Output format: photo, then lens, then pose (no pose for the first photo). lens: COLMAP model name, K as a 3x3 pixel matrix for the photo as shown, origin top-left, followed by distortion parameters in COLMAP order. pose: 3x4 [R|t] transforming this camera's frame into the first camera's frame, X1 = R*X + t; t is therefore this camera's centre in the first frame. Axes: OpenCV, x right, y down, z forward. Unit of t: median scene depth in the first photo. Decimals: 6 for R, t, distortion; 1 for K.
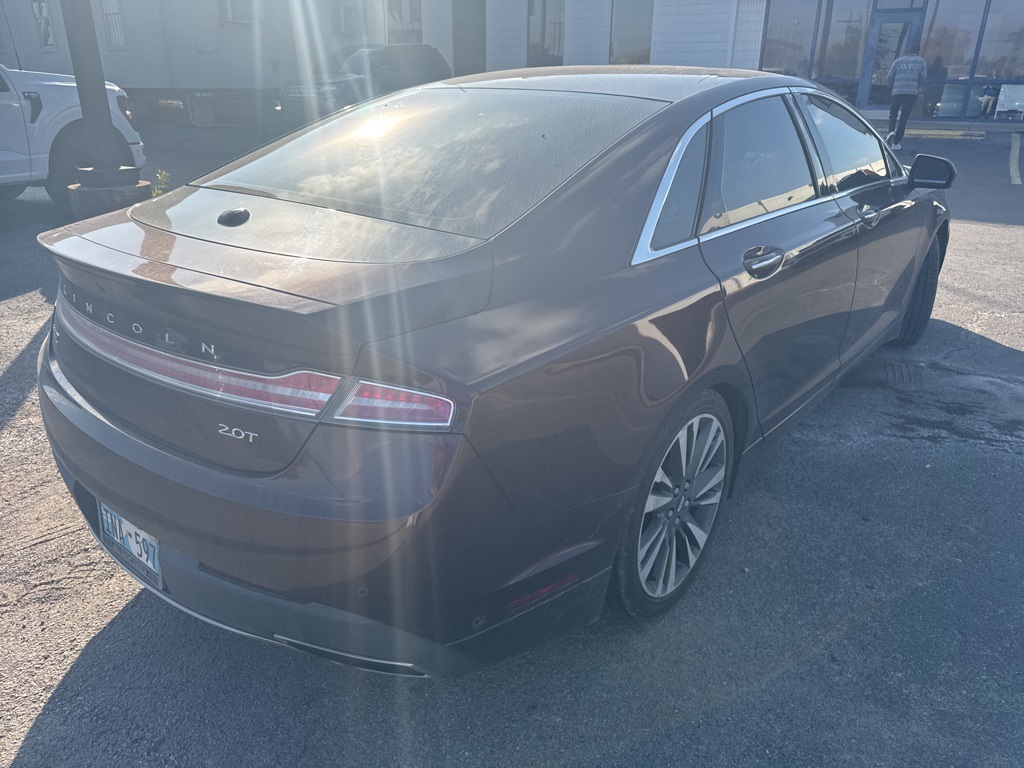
lens RADIAL K [[746.8, 0, 512.0], [0, 746.8, 384.0], [0, 0, 1]] dist [0.006659, 0.004928]
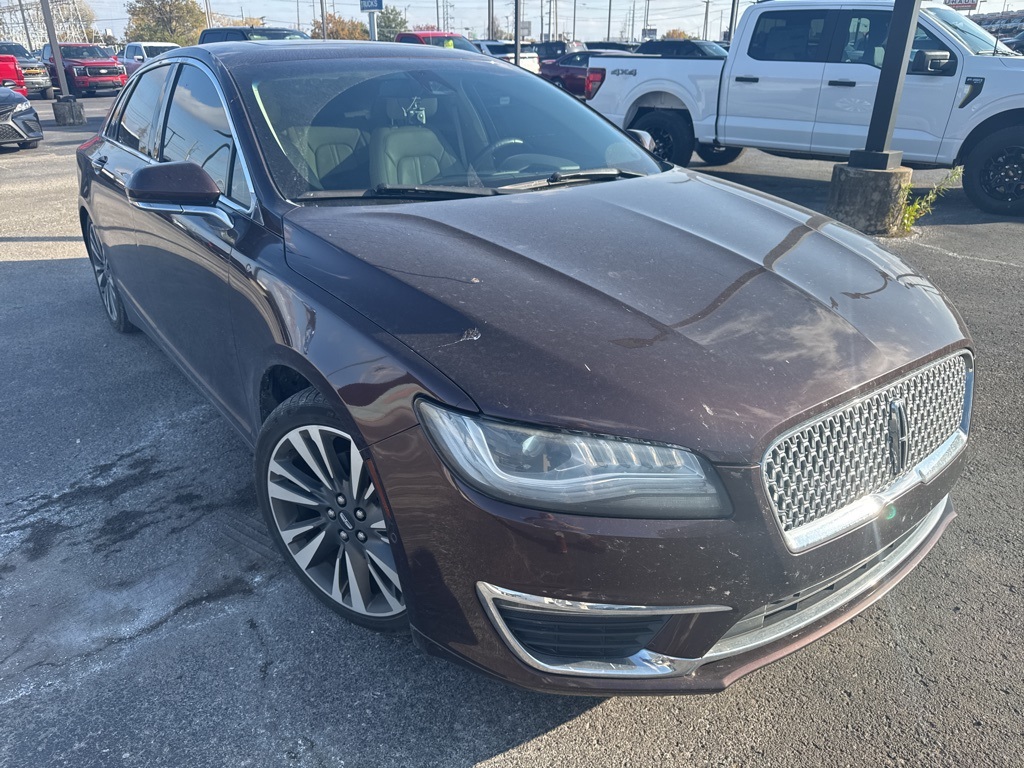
lens RADIAL K [[746.8, 0, 512.0], [0, 746.8, 384.0], [0, 0, 1]] dist [0.006659, 0.004928]
pose [[-0.260359, 0.375404, -0.889542, 1.143406], [-0.369408, 0.812485, 0.451006, -0.558268], [0.892049, 0.446027, -0.072860, 1.404522]]
